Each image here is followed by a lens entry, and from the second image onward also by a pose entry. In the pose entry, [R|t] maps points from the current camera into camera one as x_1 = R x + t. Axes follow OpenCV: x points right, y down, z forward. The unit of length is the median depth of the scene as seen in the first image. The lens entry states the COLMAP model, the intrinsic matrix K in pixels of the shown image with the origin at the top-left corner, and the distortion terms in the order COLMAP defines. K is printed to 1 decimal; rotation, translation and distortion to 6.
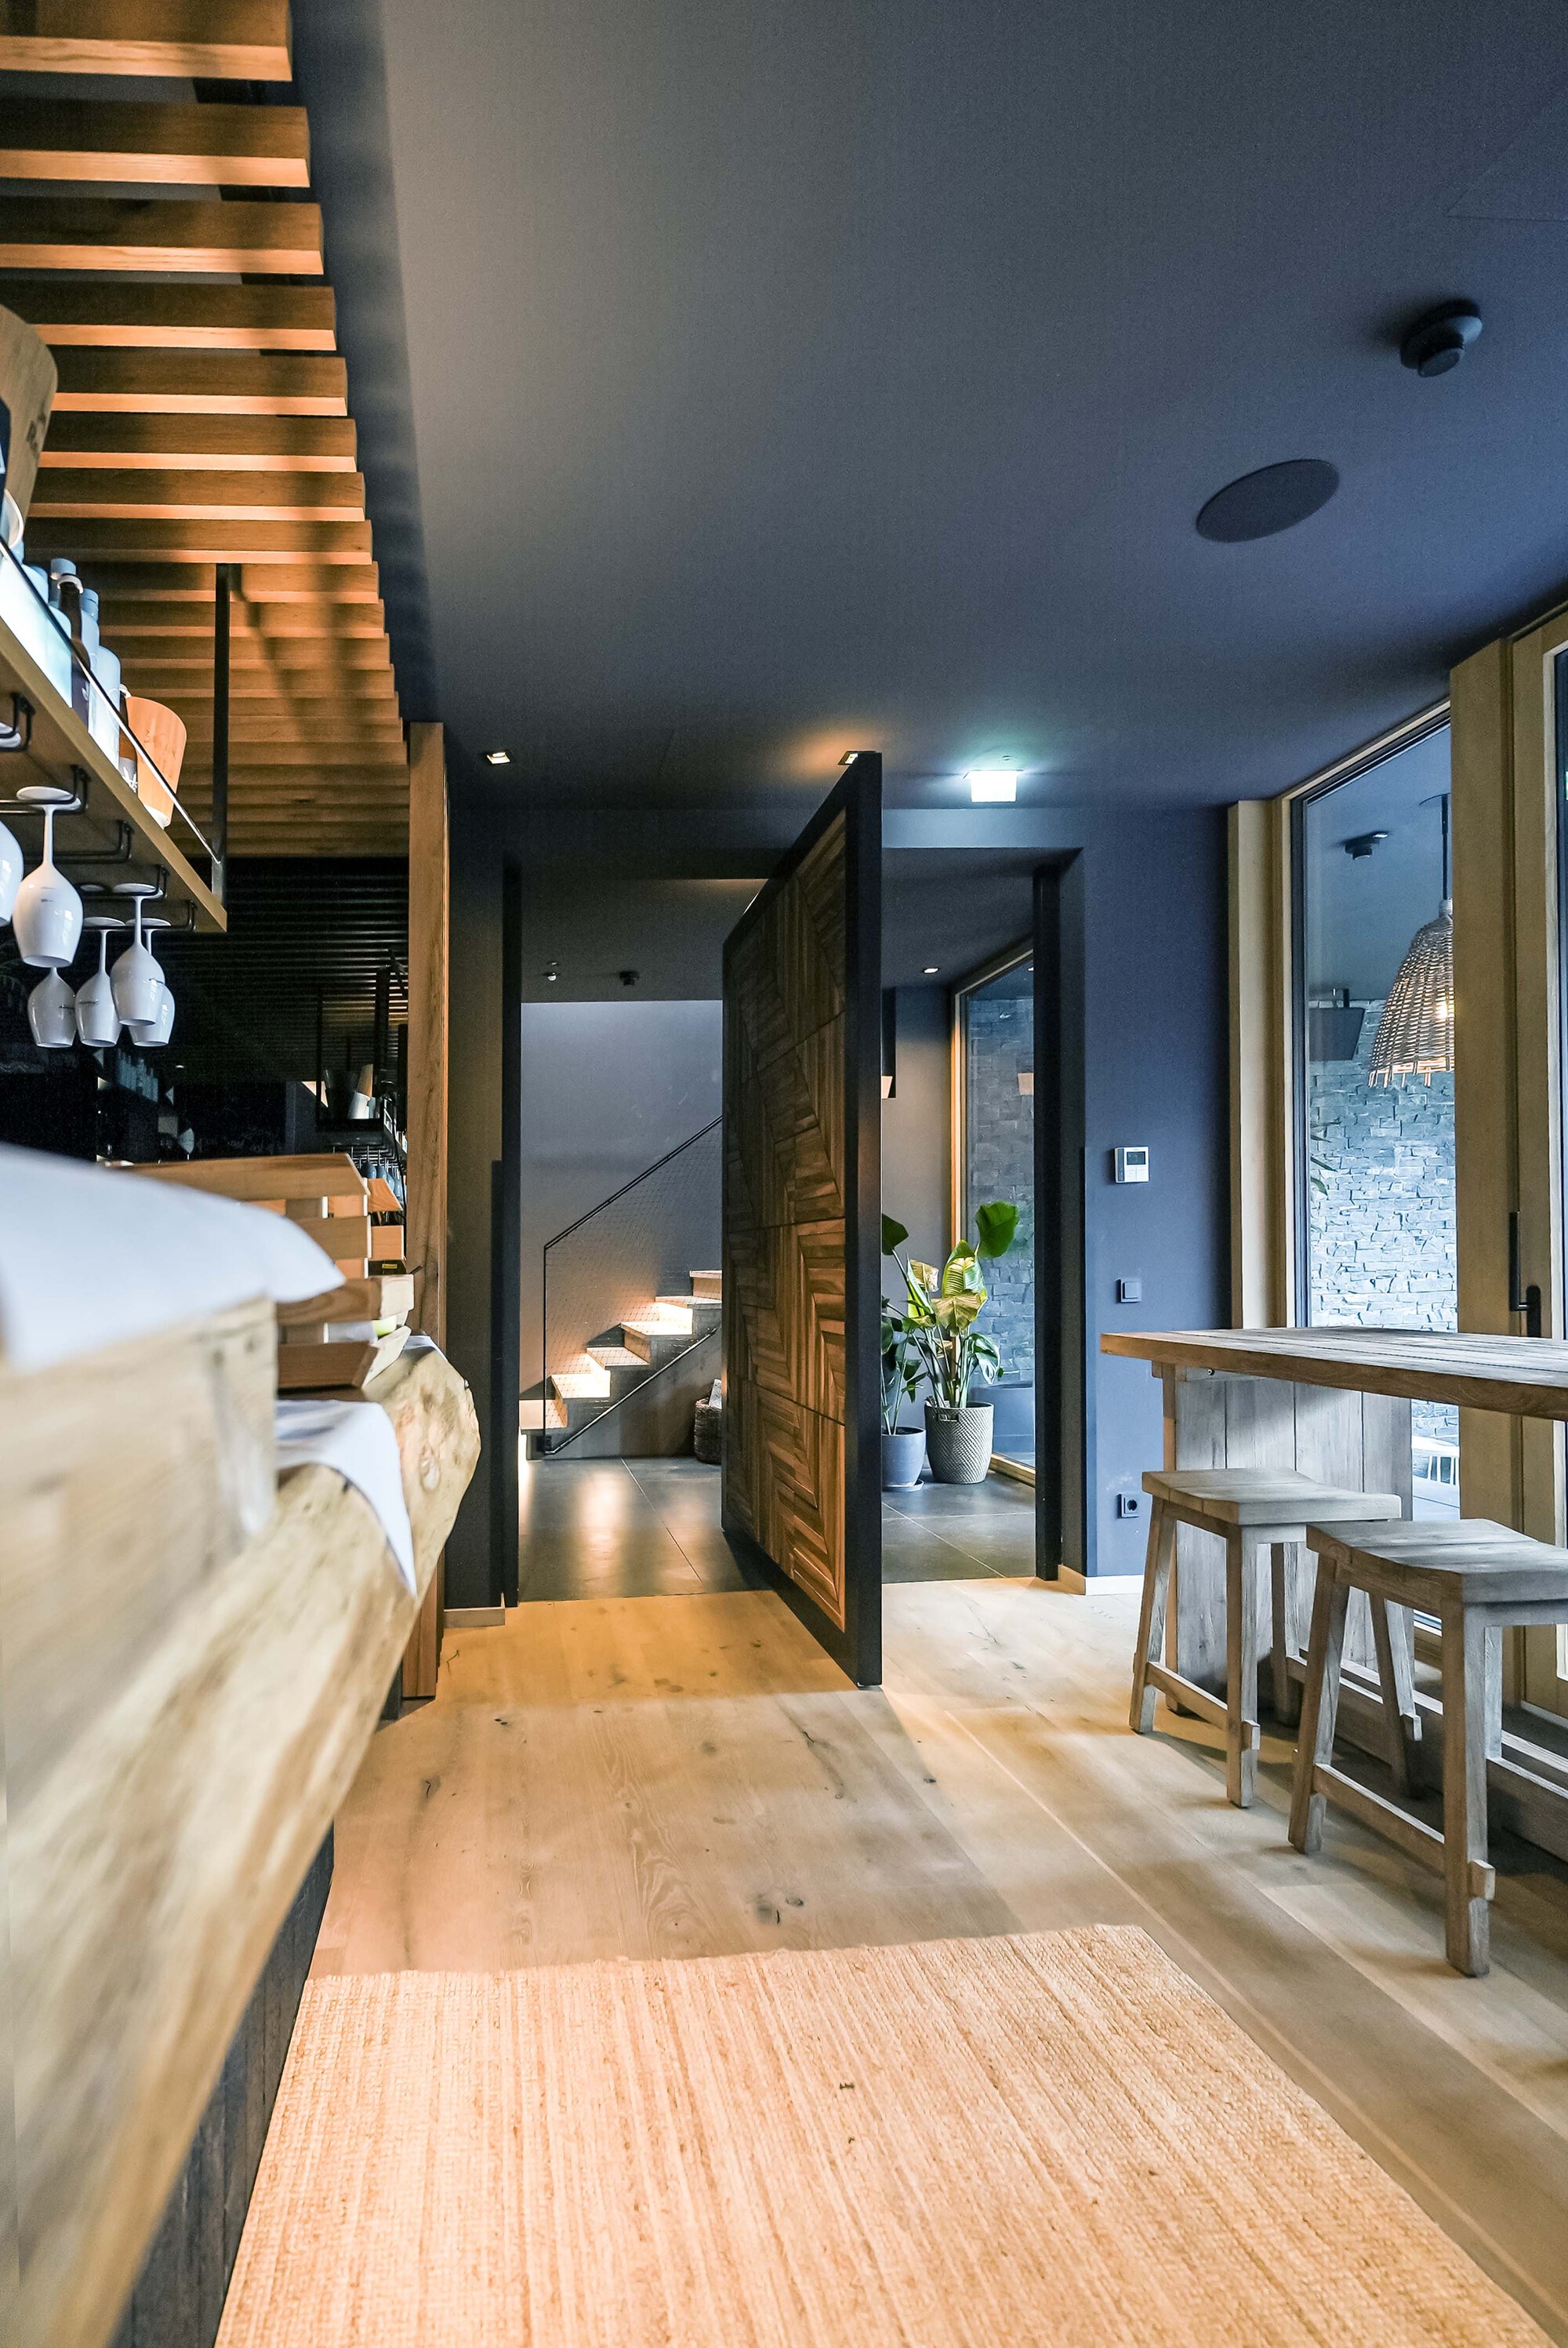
lens RADIAL K [[1297.6, 0, 781.5], [0, 1297.6, 1016.5], [0, 0, 1]] dist [0.005677, -0.006542]
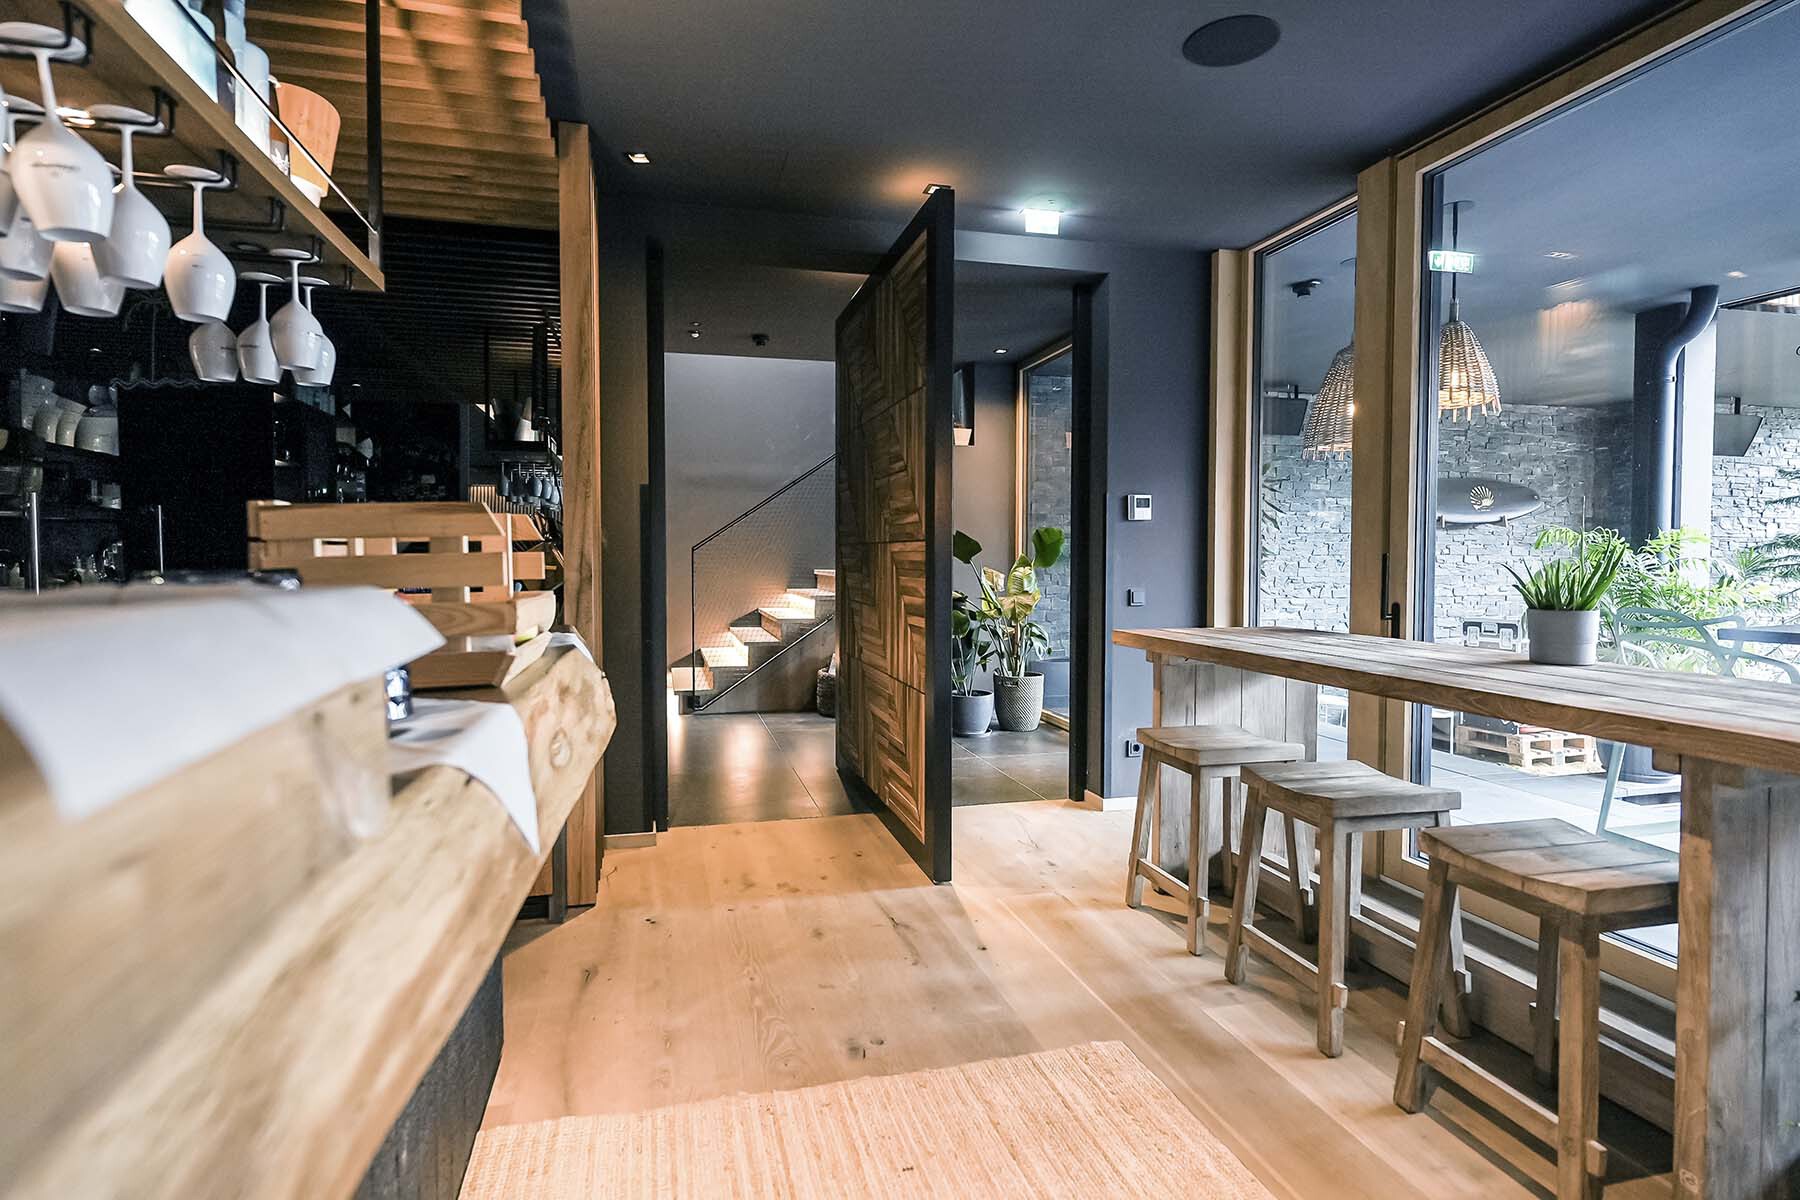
lens RADIAL K [[886.9, 0, 893.2], [0, 886.9, 606.8], [0, 0, 1]] dist [0.003333, -0.004825]
pose [[0.979733, 0.031249, 0.197854, -0.162370], [-0.048580, 0.995335, 0.083356, 0.154966], [-0.194326, -0.091278, 0.976681, 0.143215]]
